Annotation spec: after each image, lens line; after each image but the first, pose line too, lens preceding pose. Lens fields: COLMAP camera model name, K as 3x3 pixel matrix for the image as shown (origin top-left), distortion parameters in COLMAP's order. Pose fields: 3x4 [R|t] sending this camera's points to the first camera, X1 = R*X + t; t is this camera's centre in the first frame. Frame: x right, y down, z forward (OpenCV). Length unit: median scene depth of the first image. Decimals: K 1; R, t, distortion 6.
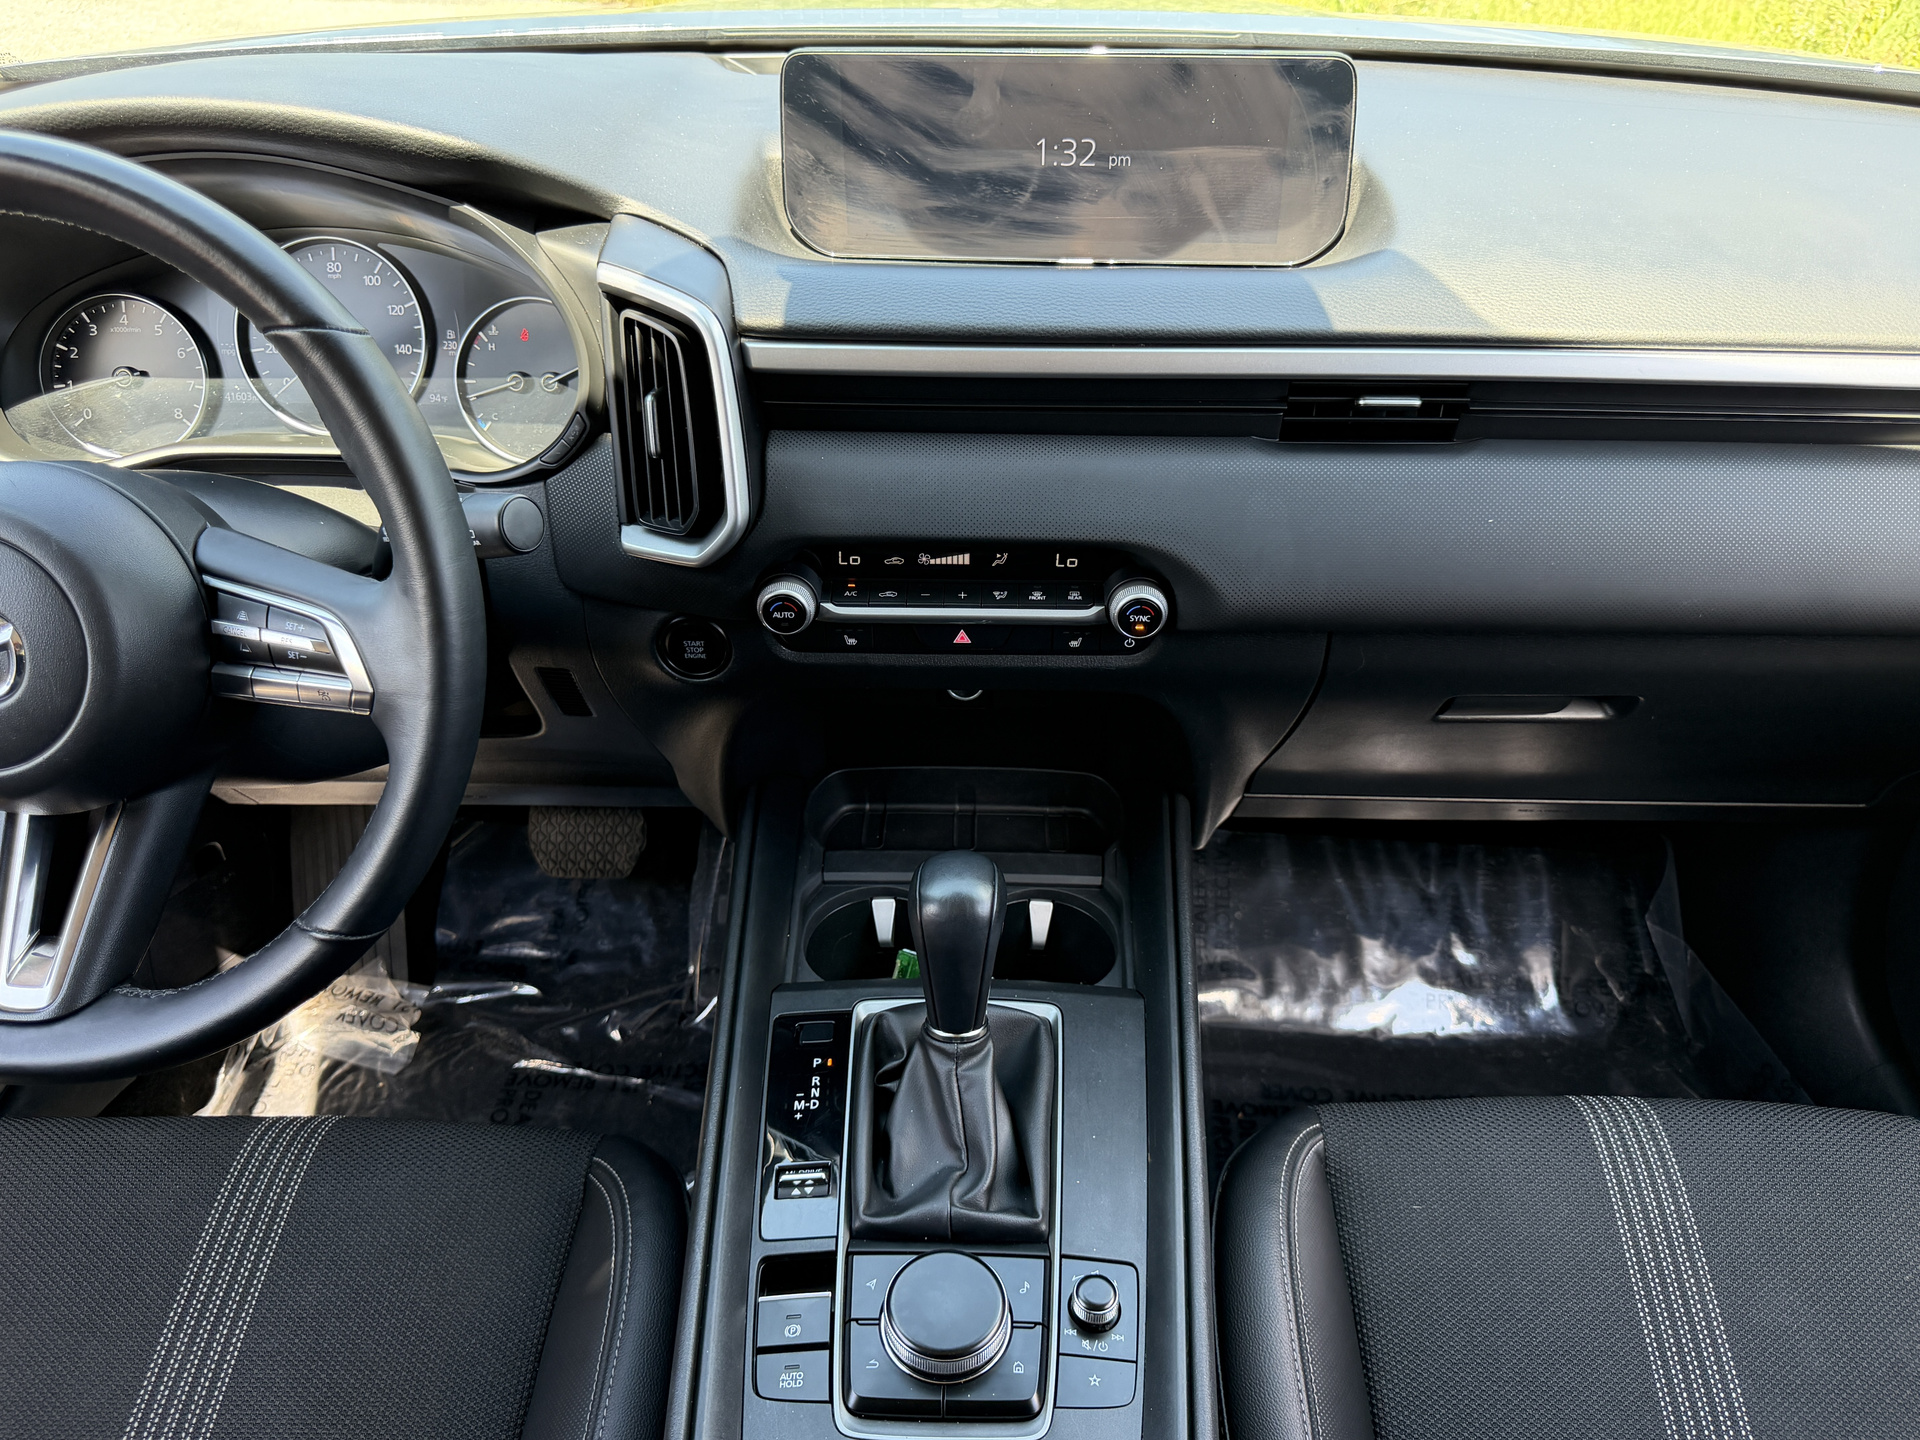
lens RADIAL K [[1446.9, 0, 963.4], [0, 1446.9, 714.2], [0, 0, 1]] dist [0.052475, -0.093561]
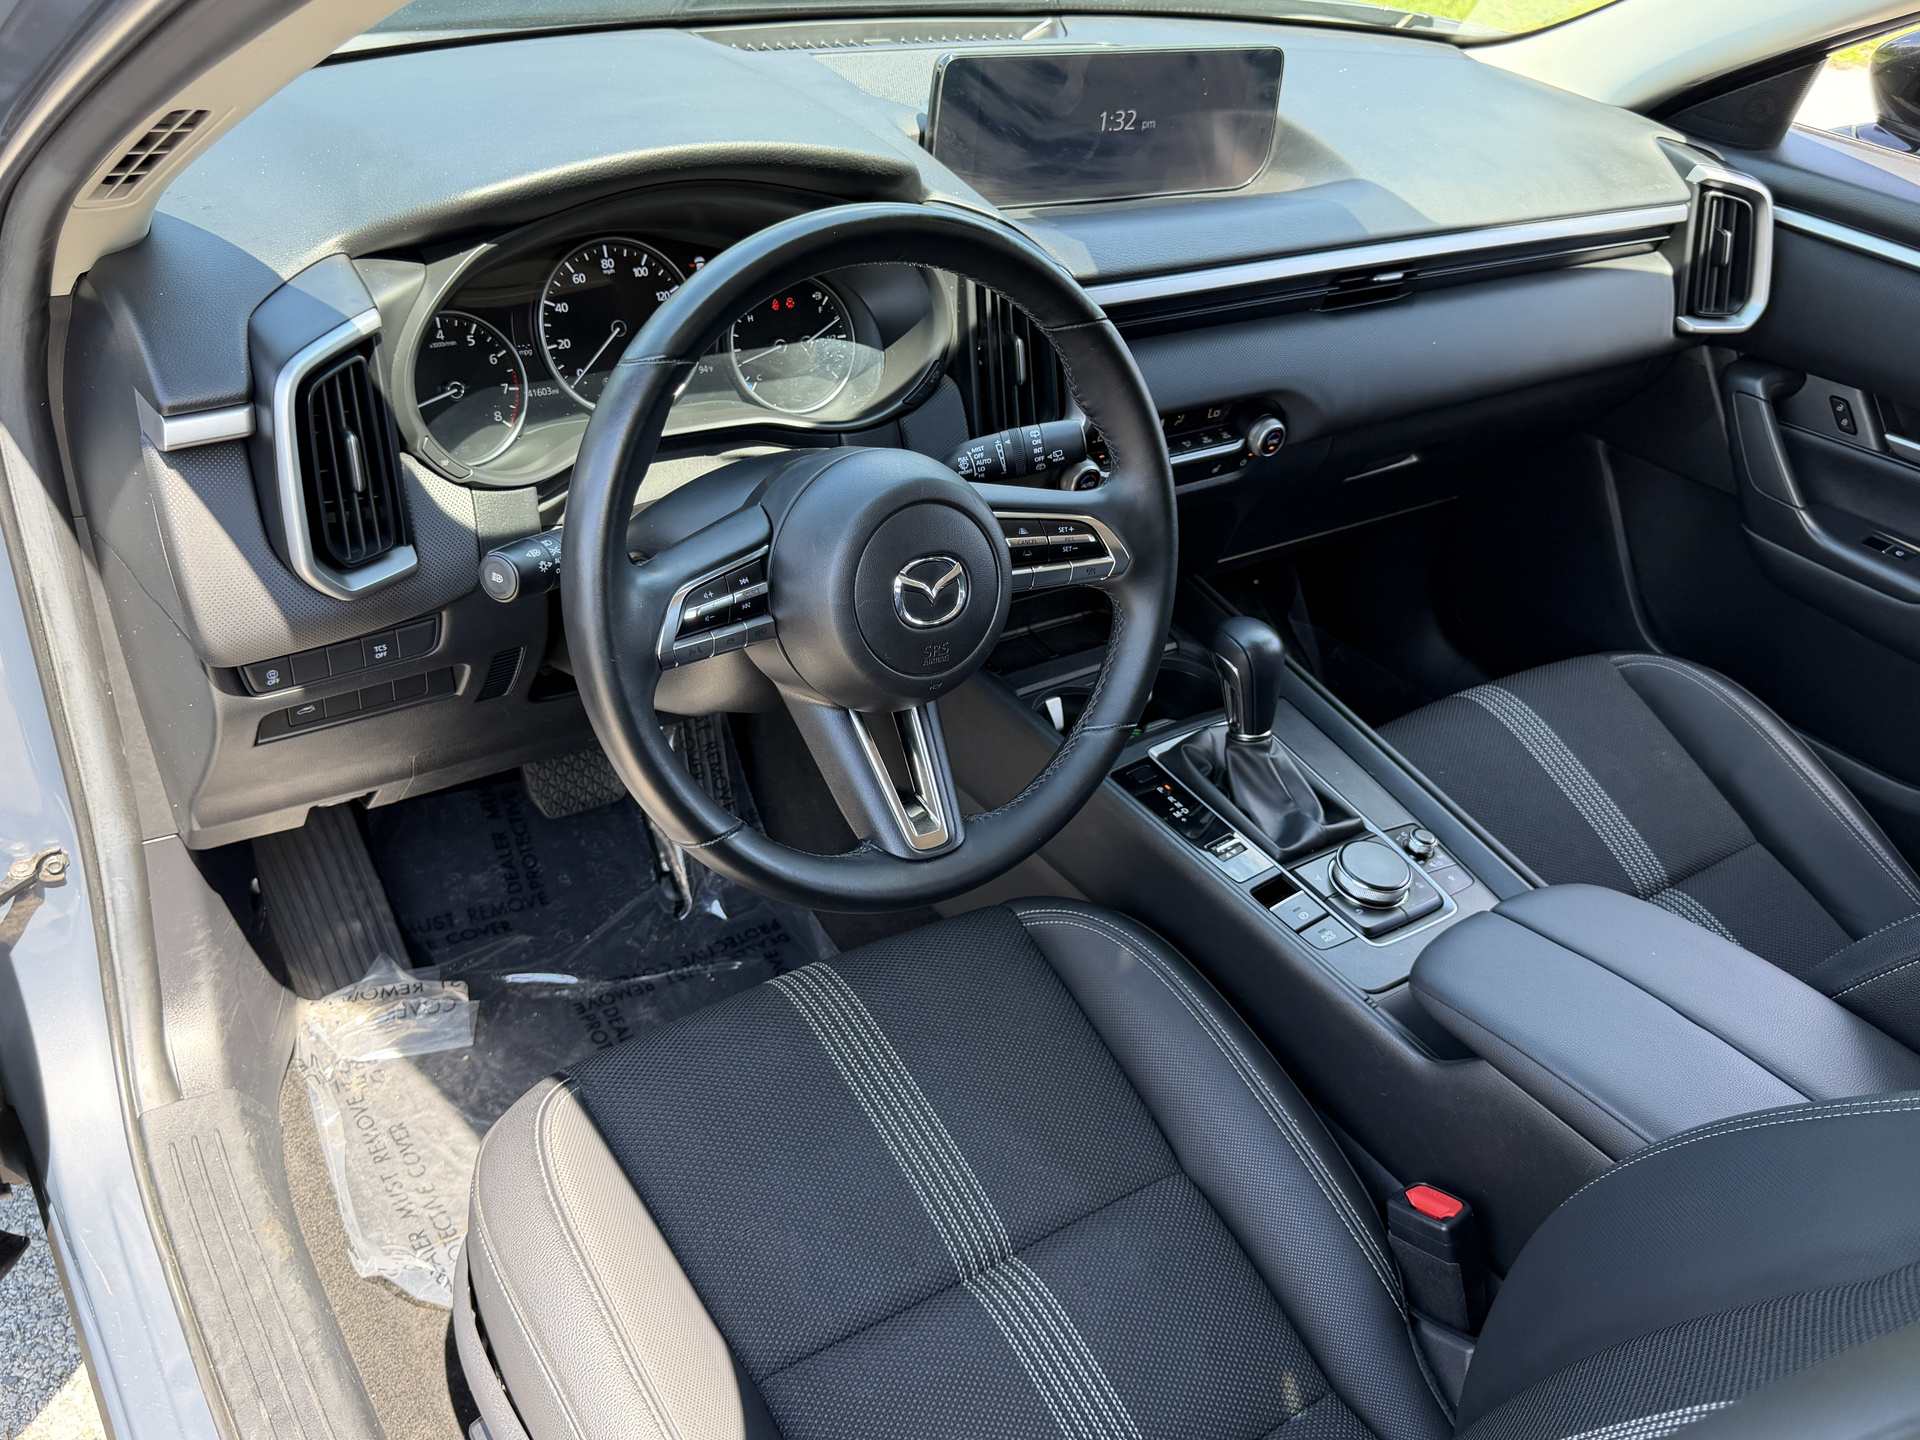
lens RADIAL K [[1564.6, 0, 955.9], [0, 1564.6, 754.0], [0, 0, 1]] dist [0.035767, -0.051061]
pose [[0.807899, -0.275471, 0.520975, -1.056452], [0.221906, 0.961160, 0.164103, -0.092684], [-0.545946, -0.016971, 0.837648, -0.185591]]
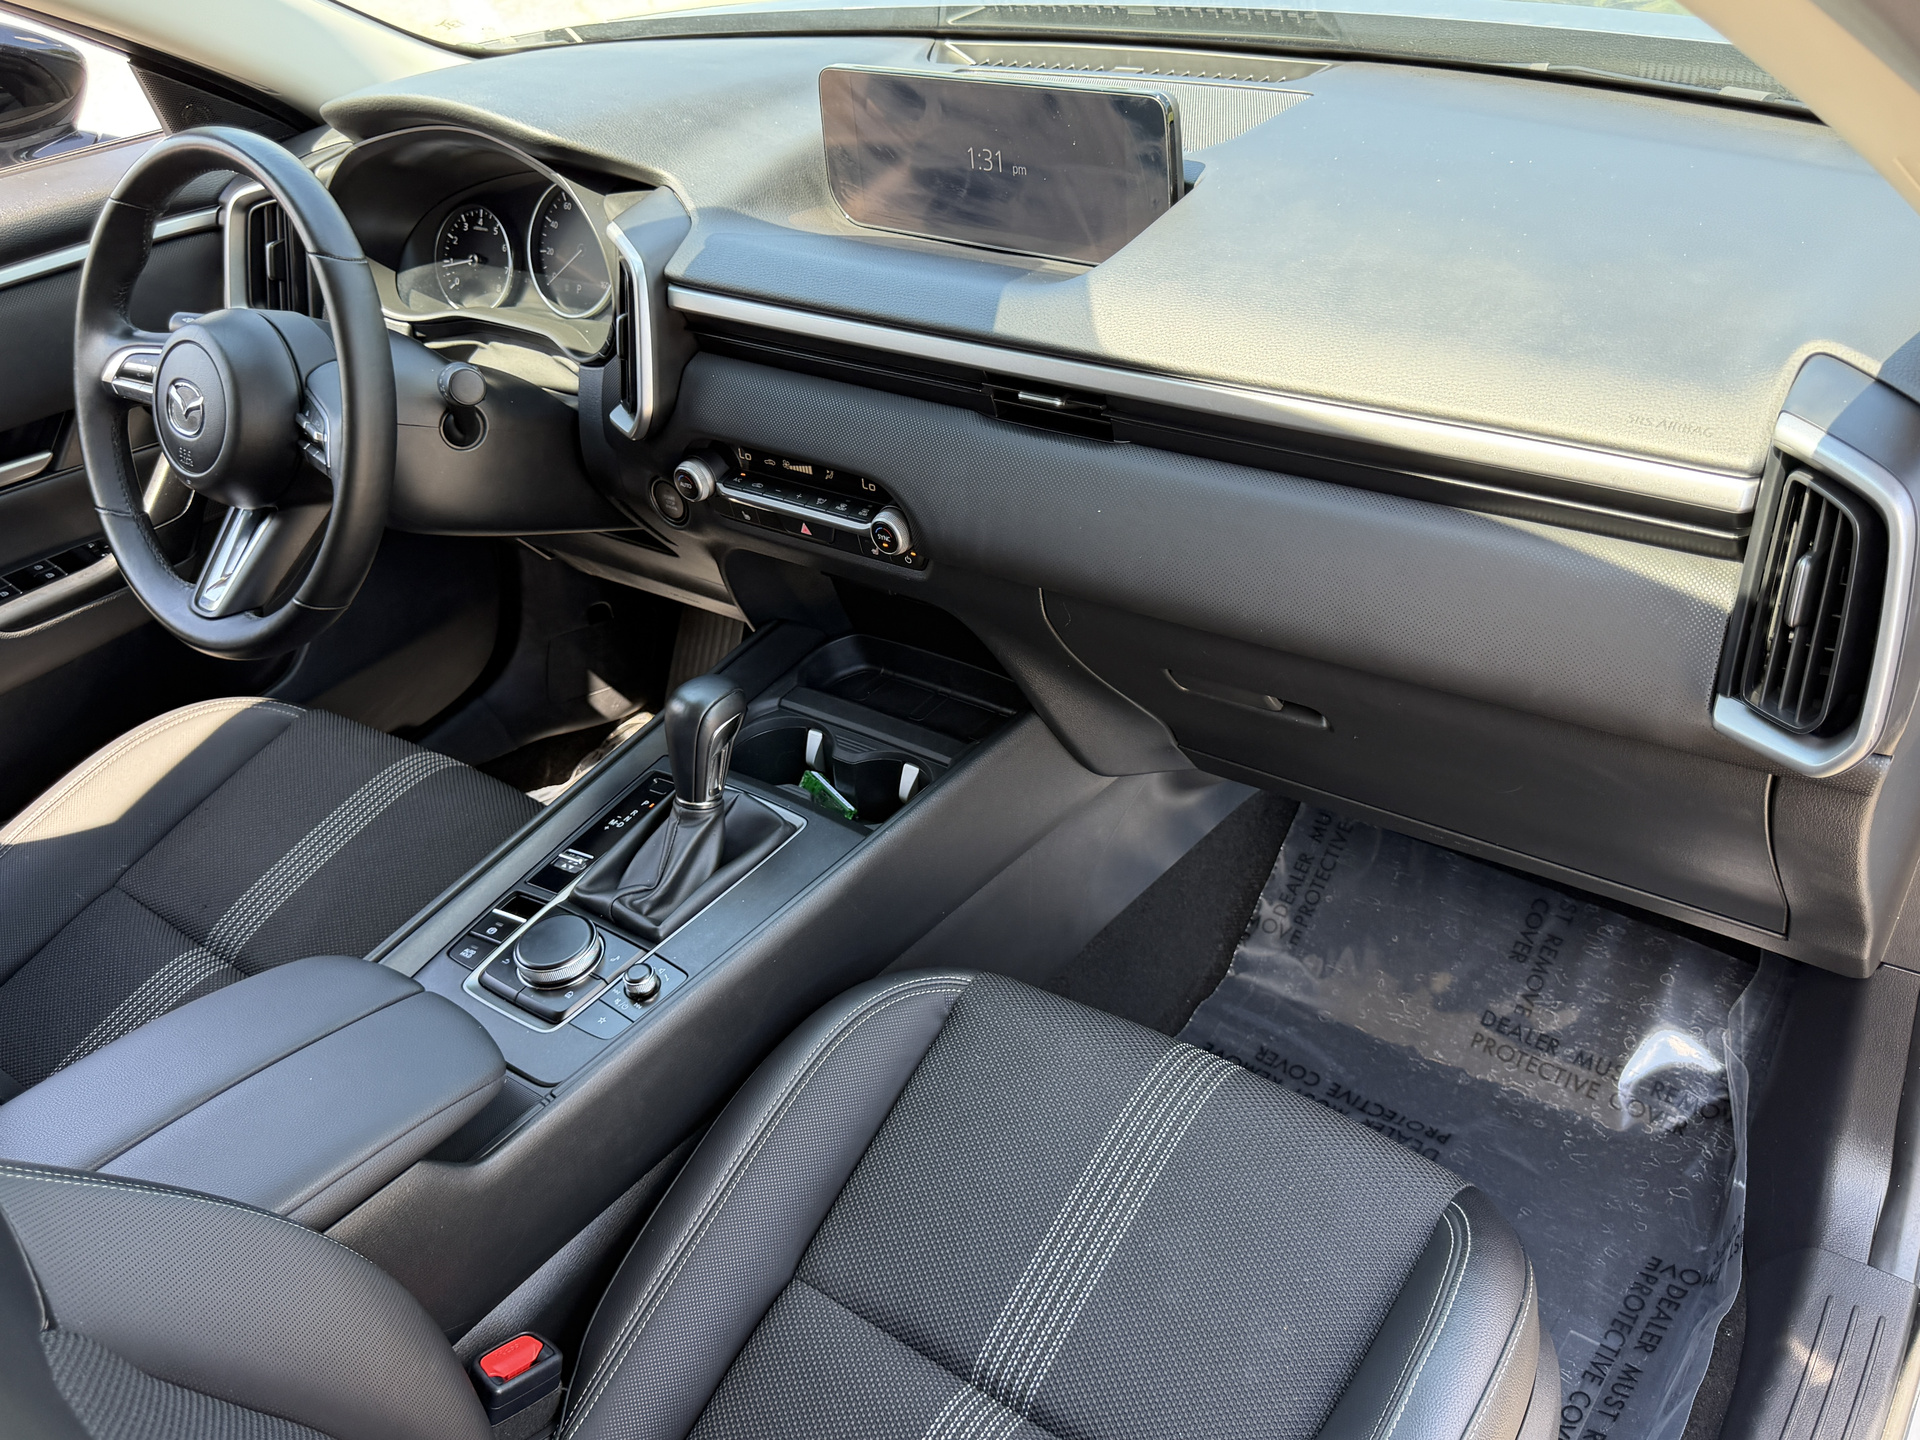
lens RADIAL K [[1604.5, 0, 961.7], [0, 1604.5, 731.7], [0, 0, 1]] dist [0.062711, -0.024017]
pose [[0.806608, 0.256741, -0.532416, 0.955828], [-0.228795, 0.966141, 0.119267, -0.083811], [0.545010, 0.025612, 0.838038, -0.145393]]
